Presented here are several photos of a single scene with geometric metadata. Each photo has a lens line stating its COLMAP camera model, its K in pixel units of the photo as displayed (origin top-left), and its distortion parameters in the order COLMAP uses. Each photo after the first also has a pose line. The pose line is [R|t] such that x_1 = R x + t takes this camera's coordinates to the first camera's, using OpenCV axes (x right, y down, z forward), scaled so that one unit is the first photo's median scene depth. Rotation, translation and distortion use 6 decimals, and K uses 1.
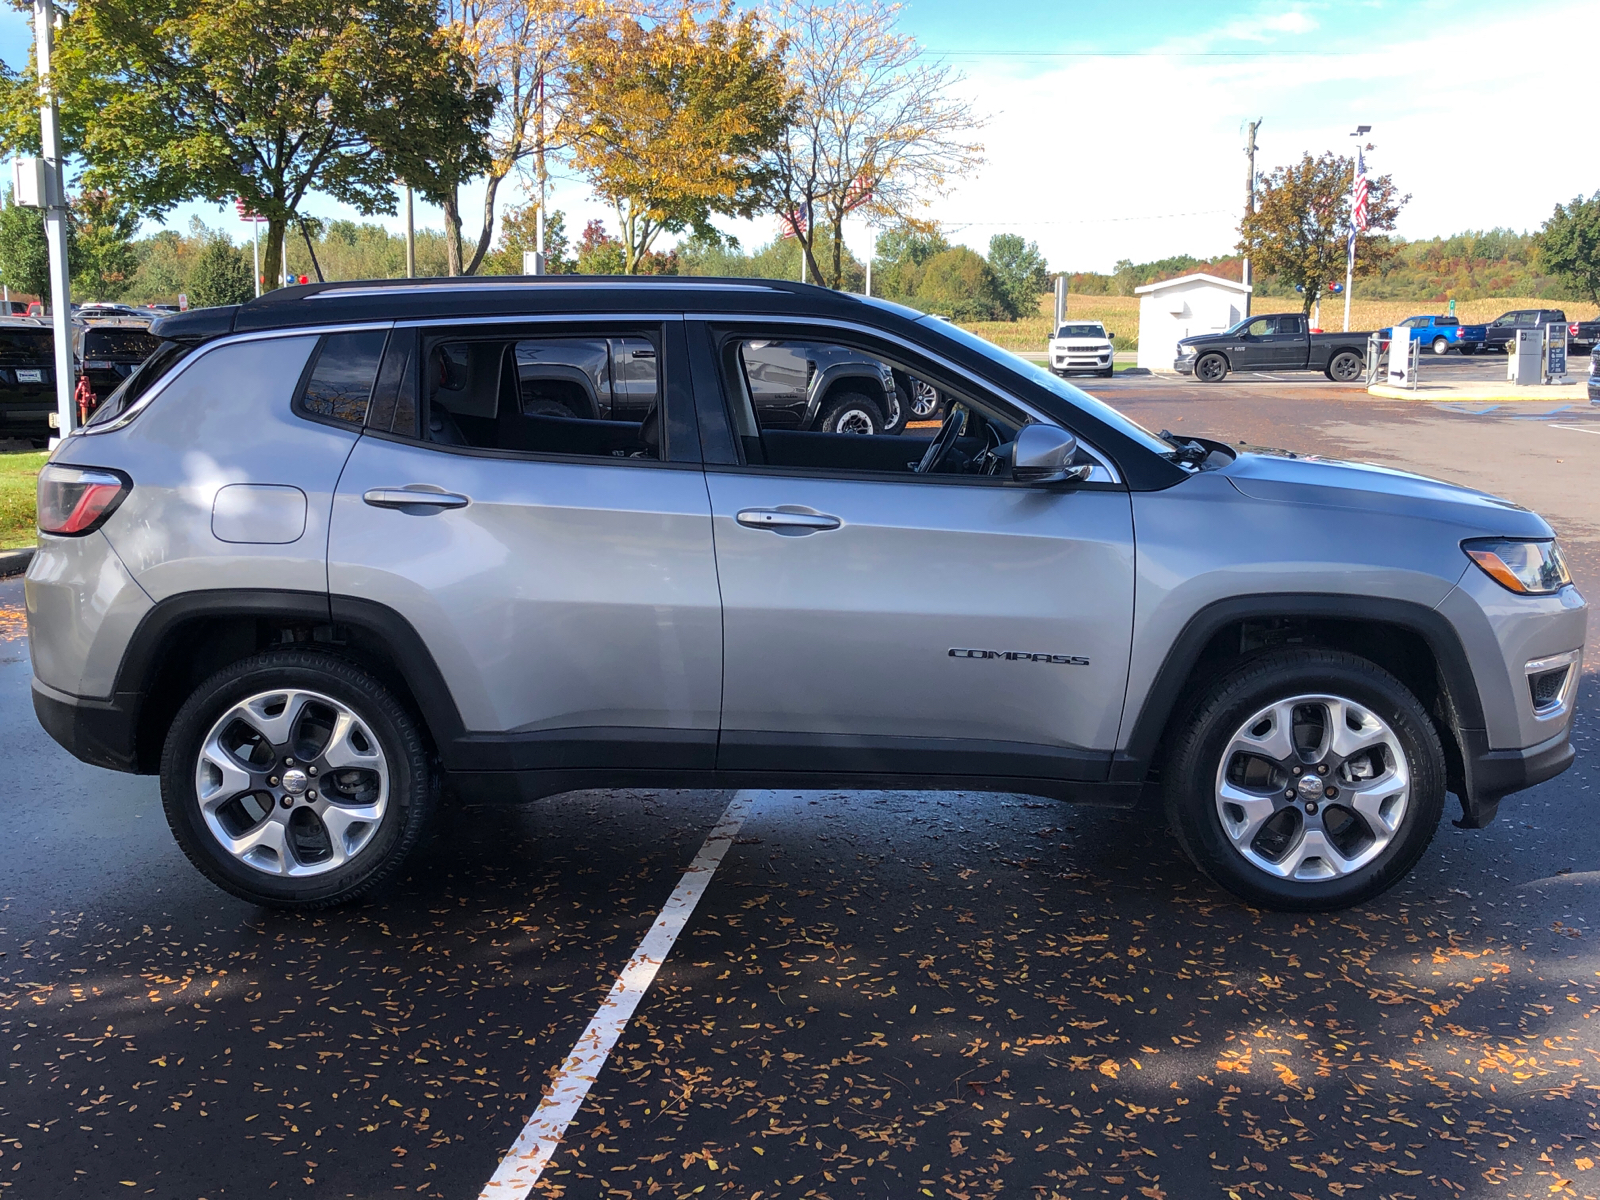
lens RADIAL K [[1626.7, 0, 796.7], [0, 1626.7, 574.1], [0, 0, 1]] dist [0.080687, -0.213891]
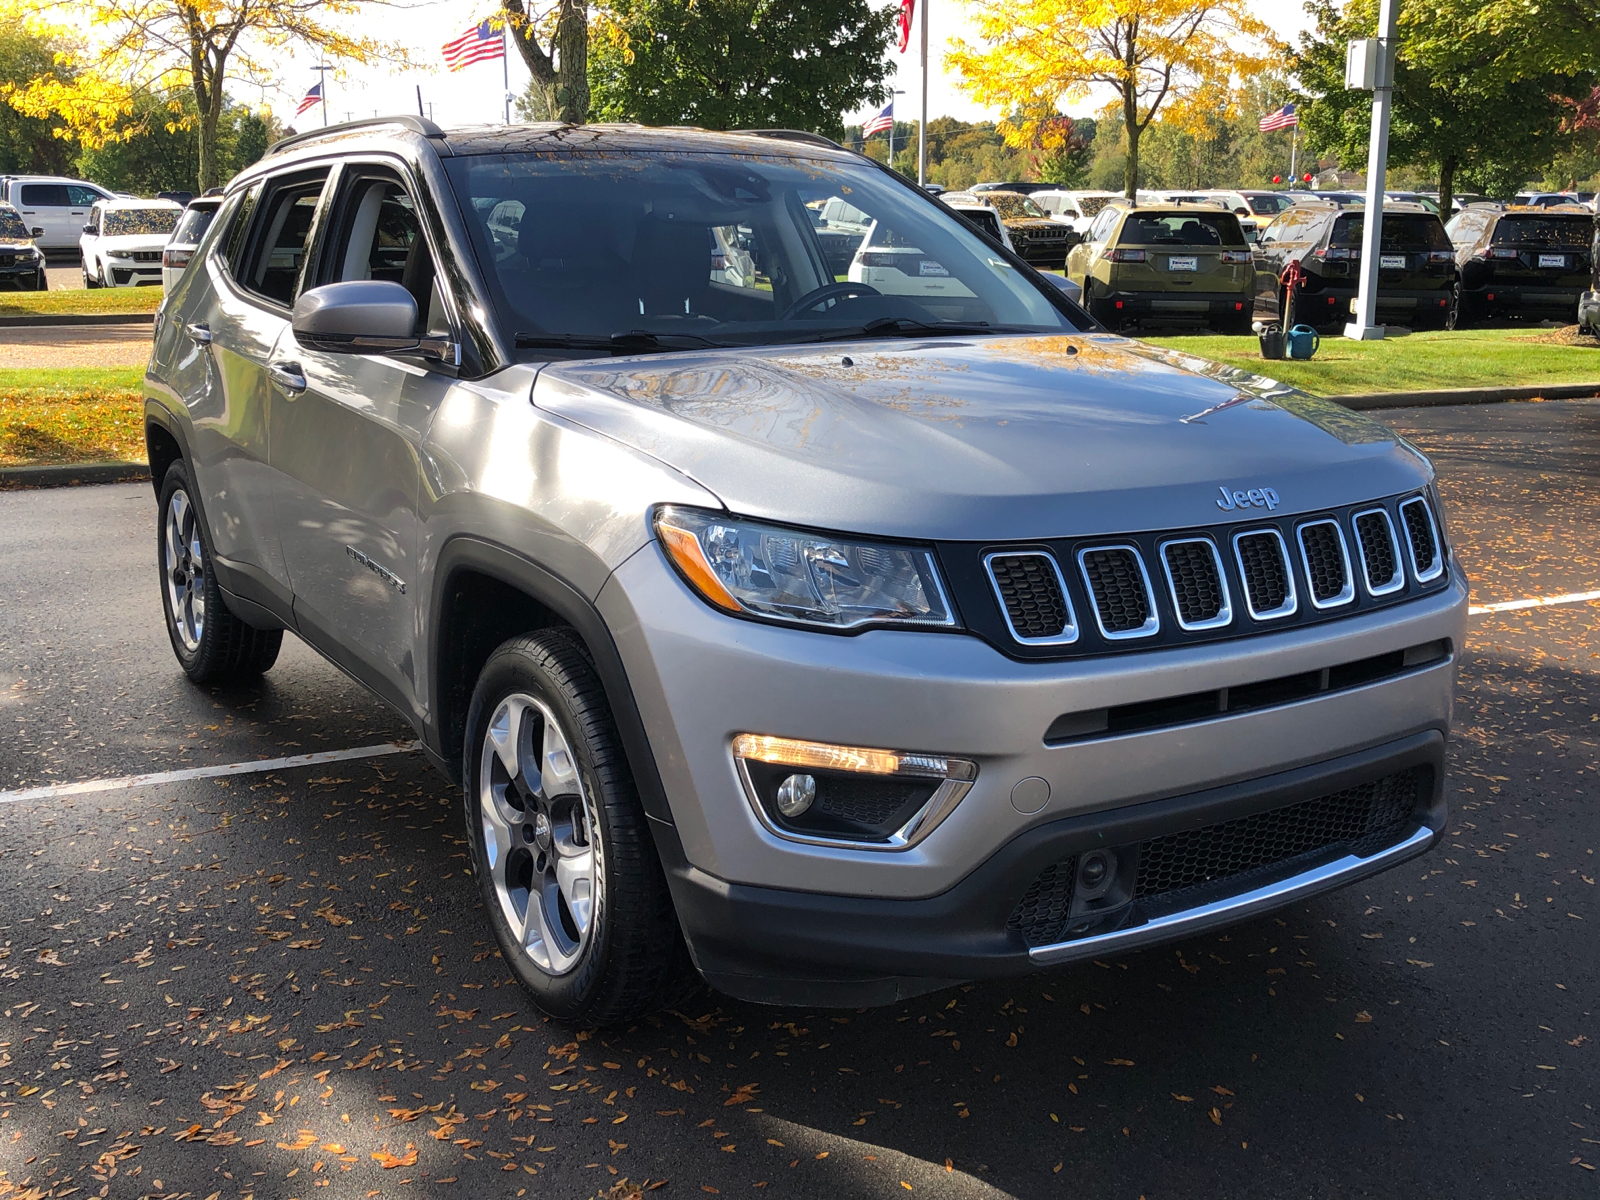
lens RADIAL K [[1642.8, 0, 800.3], [0, 1642.8, 567.4], [0, 0, 1]] dist [0.005078, 0.016847]
pose [[0.544898, 0.170802, -0.820922, 0.916109], [-0.123709, 0.984696, 0.122763, -0.076536], [0.829327, 0.034663, 0.557688, 0.700928]]
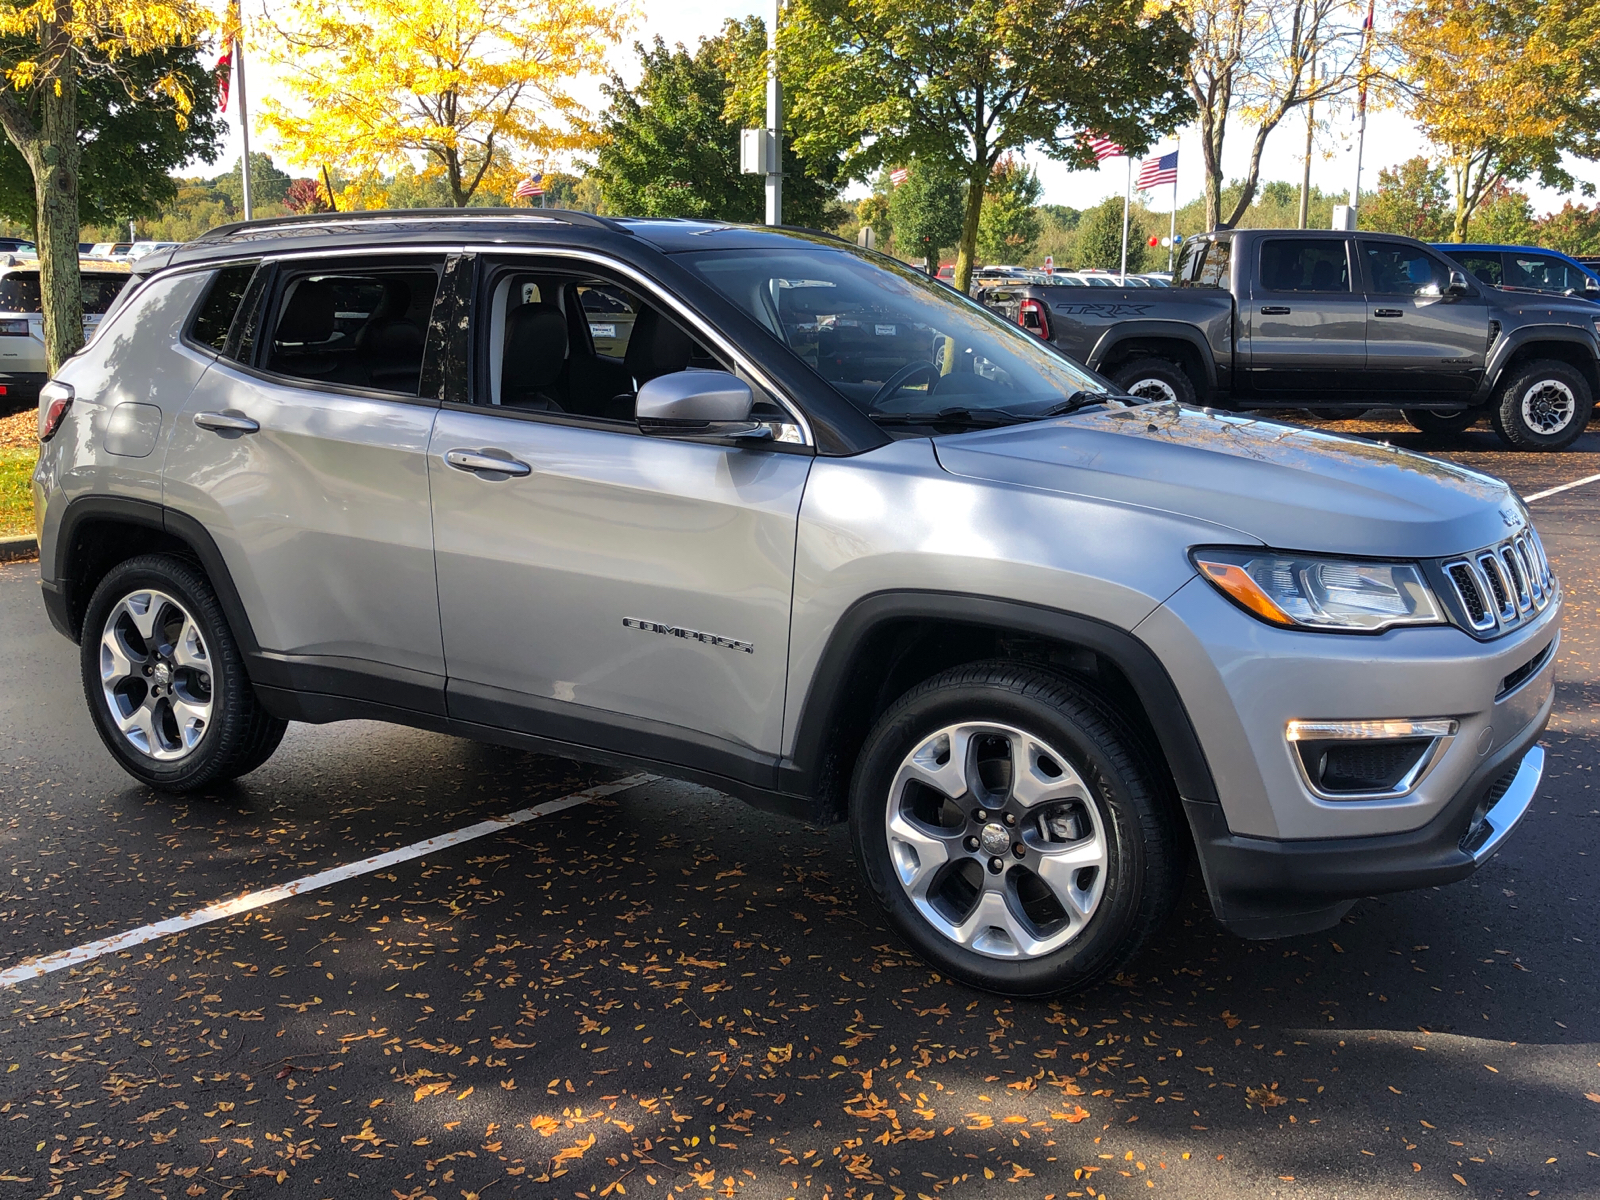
lens RADIAL K [[1626.7, 0, 796.7], [0, 1626.7, 574.1], [0, 0, 1]] dist [0.080687, -0.213891]
pose [[0.854862, 0.093507, -0.510360, 0.622326], [-0.081950, 0.995613, 0.045147, -0.026201], [0.512343, 0.003229, 0.858775, 0.267252]]
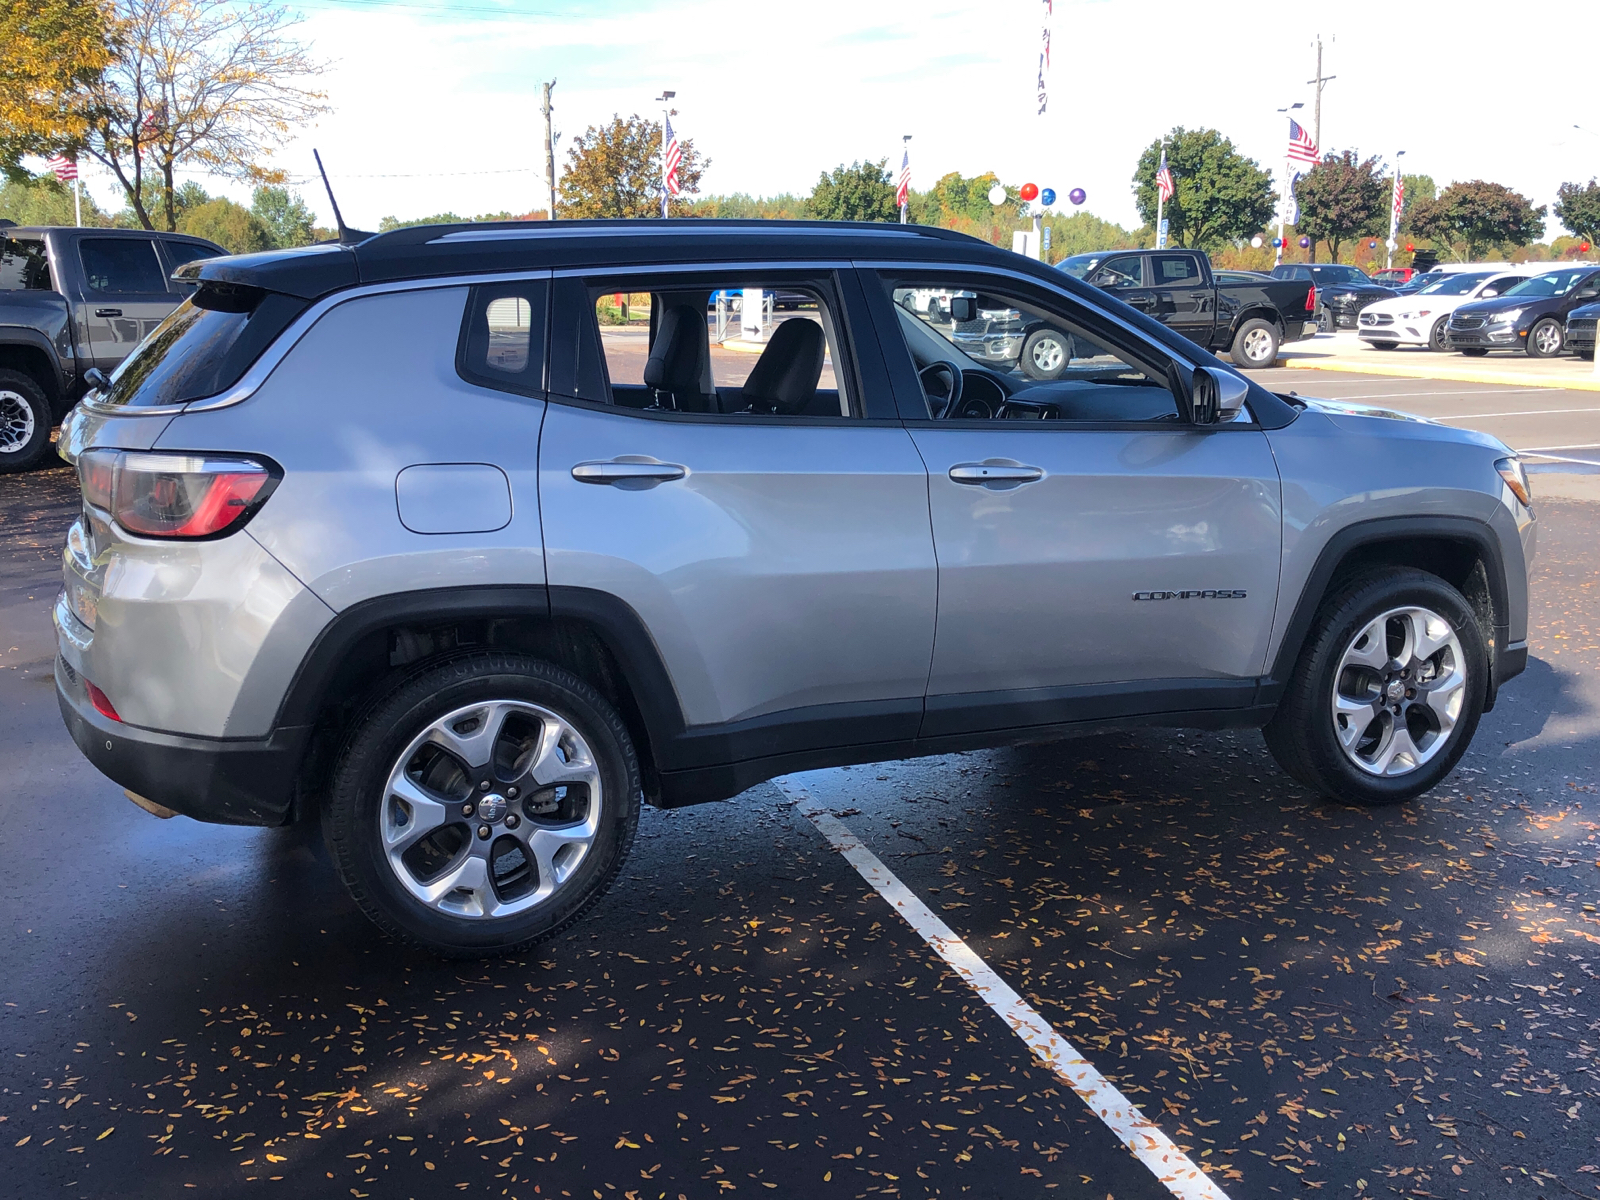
lens RADIAL K [[1626.7, 0, 796.7], [0, 1626.7, 574.1], [0, 0, 1]] dist [0.080687, -0.213891]
pose [[0.909865, -0.074950, 0.408078, -0.502743], [0.064734, 0.997148, 0.038809, -0.018436], [-0.409823, -0.008895, 0.912122, 0.154246]]
